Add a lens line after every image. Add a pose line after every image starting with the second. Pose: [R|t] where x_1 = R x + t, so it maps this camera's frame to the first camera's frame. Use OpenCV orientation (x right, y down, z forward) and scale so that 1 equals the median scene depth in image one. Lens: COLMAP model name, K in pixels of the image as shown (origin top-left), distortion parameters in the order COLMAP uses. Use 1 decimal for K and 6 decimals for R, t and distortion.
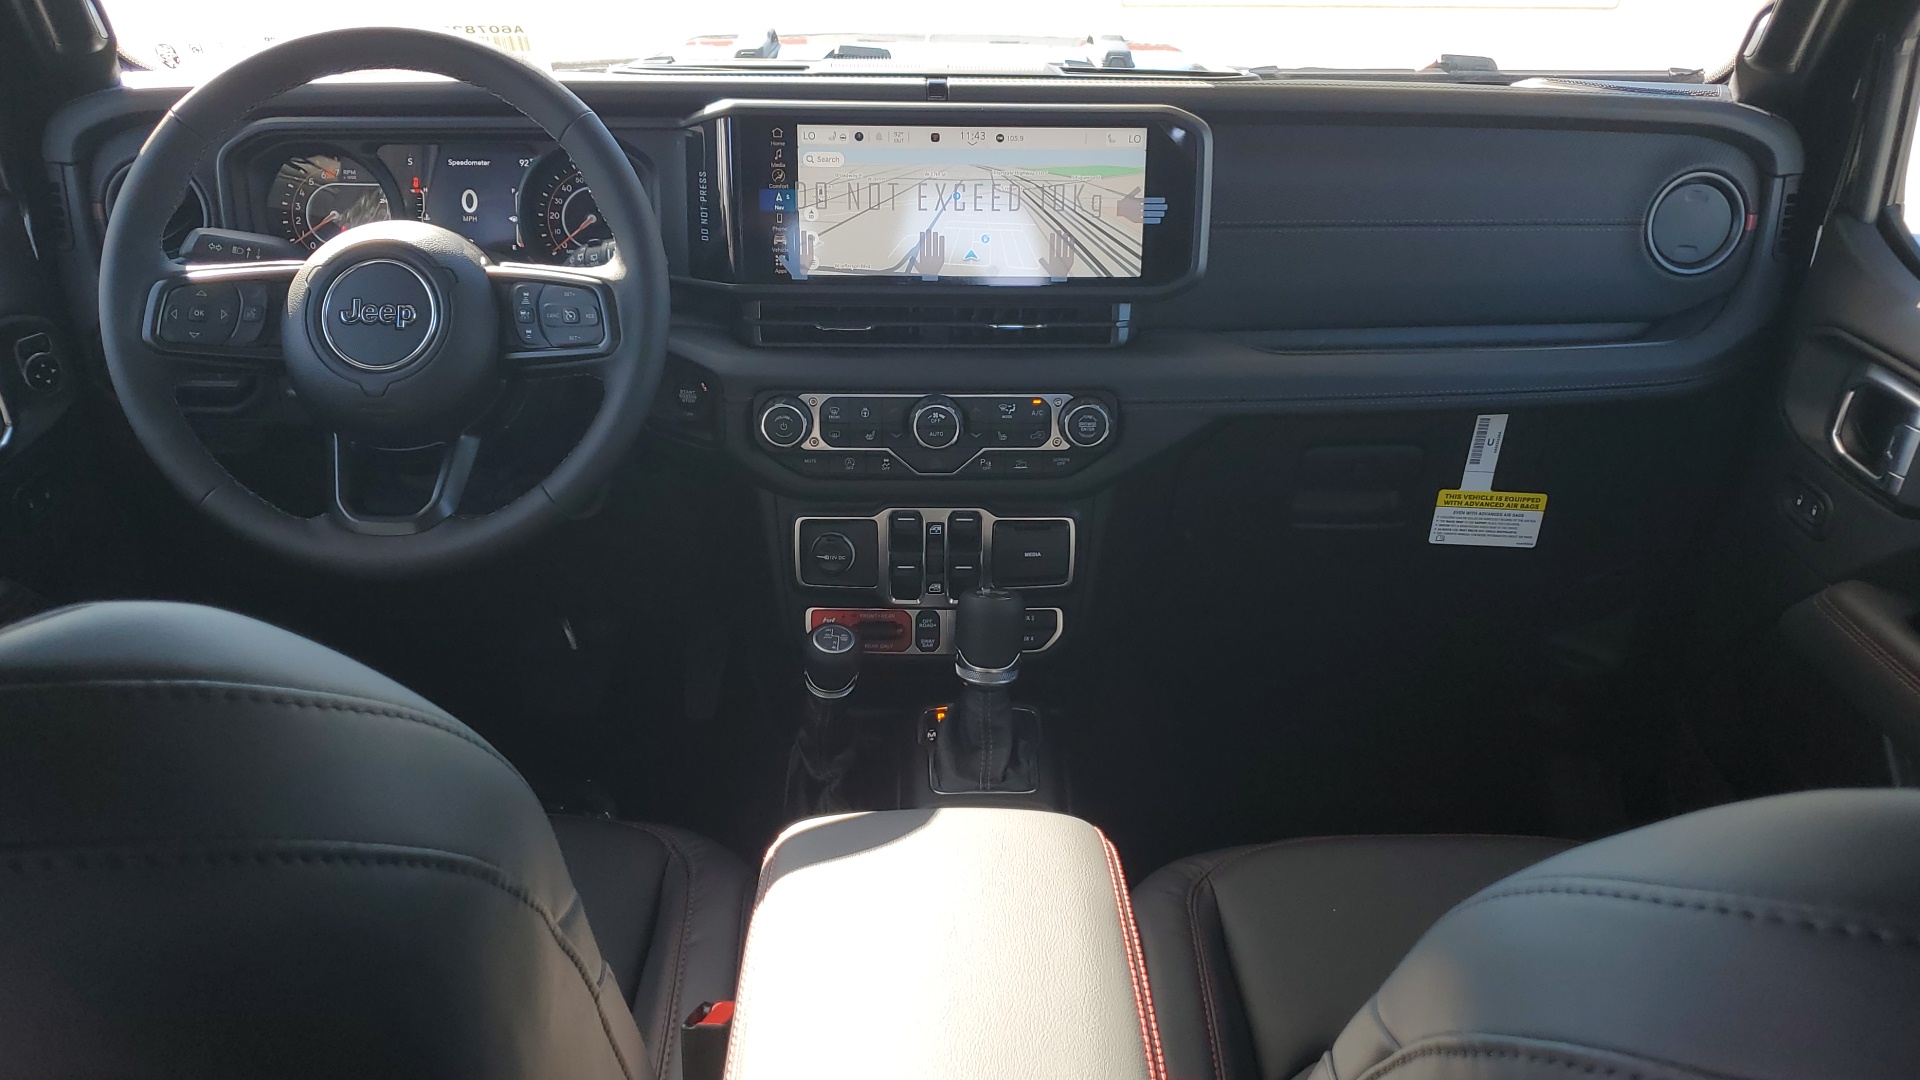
lens RADIAL K [[1654.9, 0, 978.2], [0, 1654.9, 574.8], [0, 0, 1]] dist [0.087518, -0.150891]
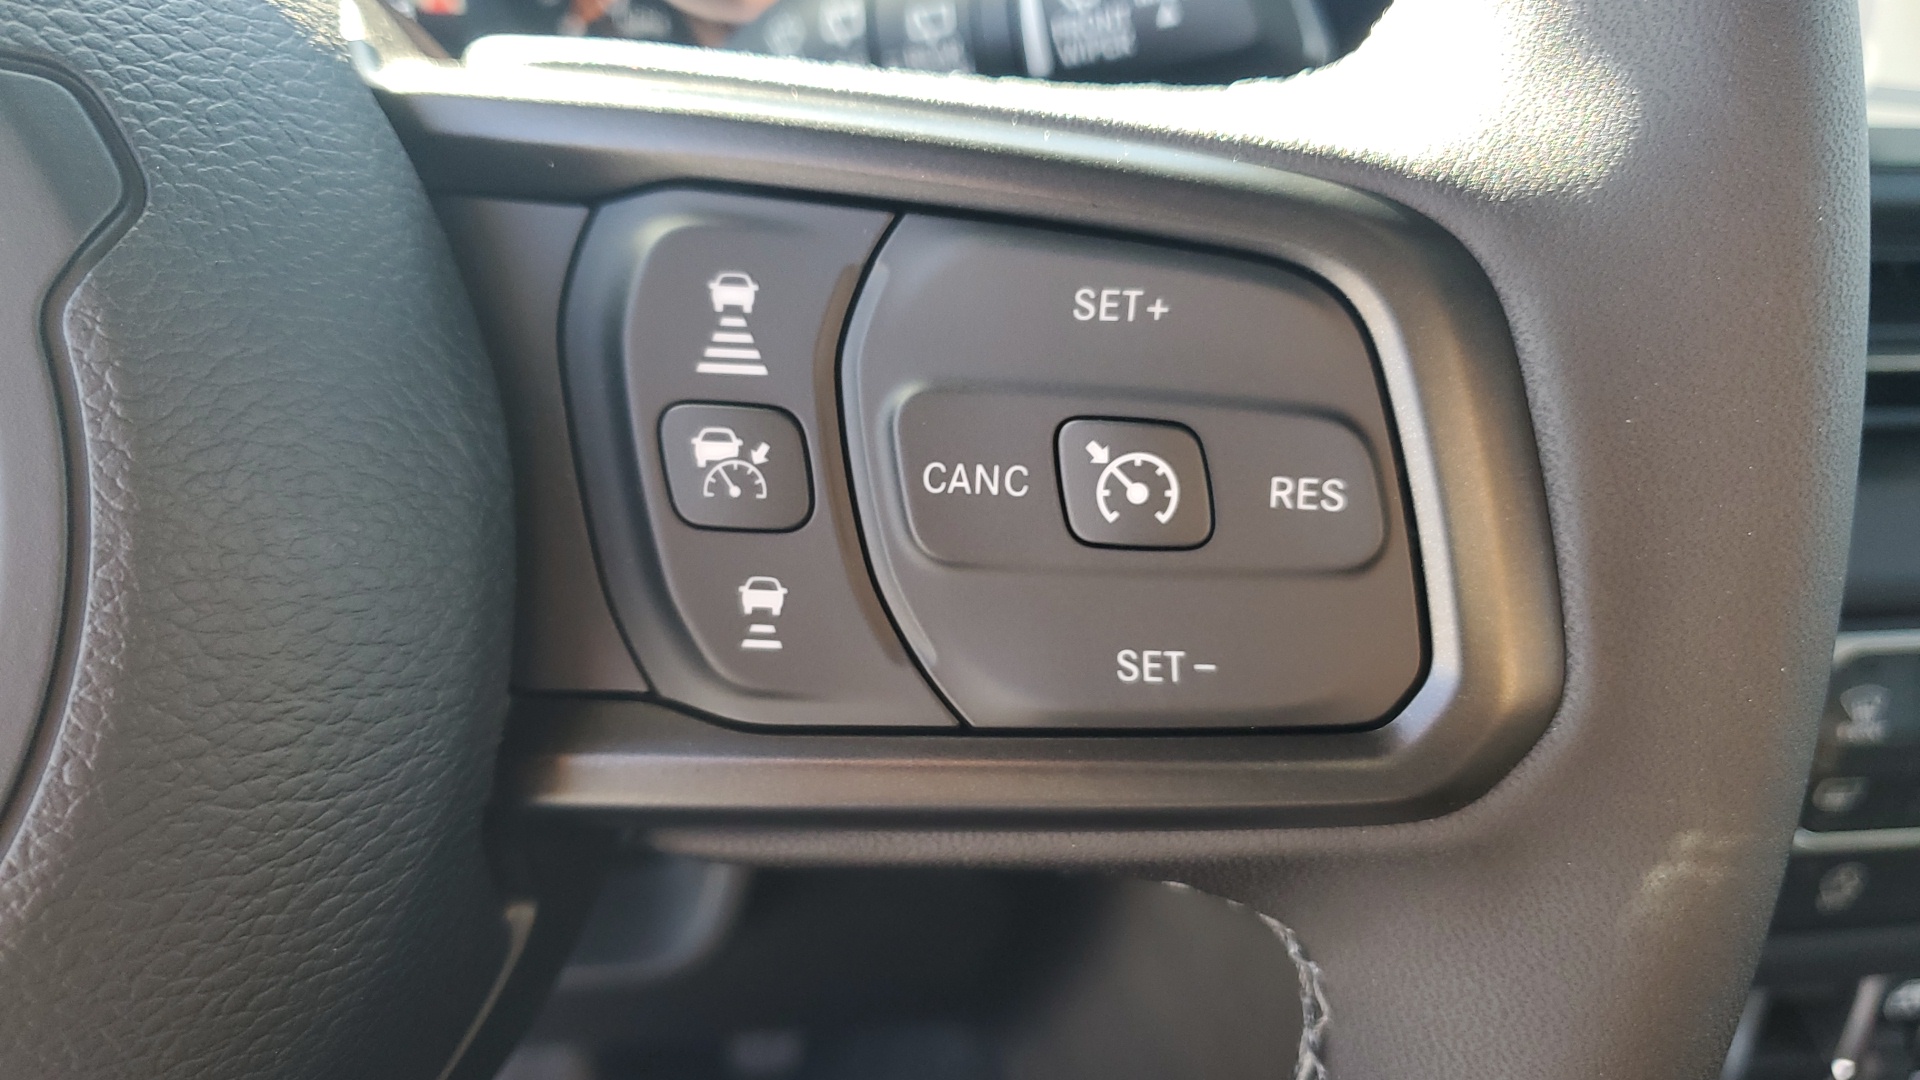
lens RADIAL K [[1654.9, 0, 964.7], [0, 1654.9, 527.3], [0, 0, 1]] dist [0.087518, -0.150891]
pose [[0.986625, -0.023499, 0.161305, -0.250084], [0.007792, 0.995222, 0.097325, -0.148507], [-0.162822, -0.094767, 0.982094, 0.800199]]
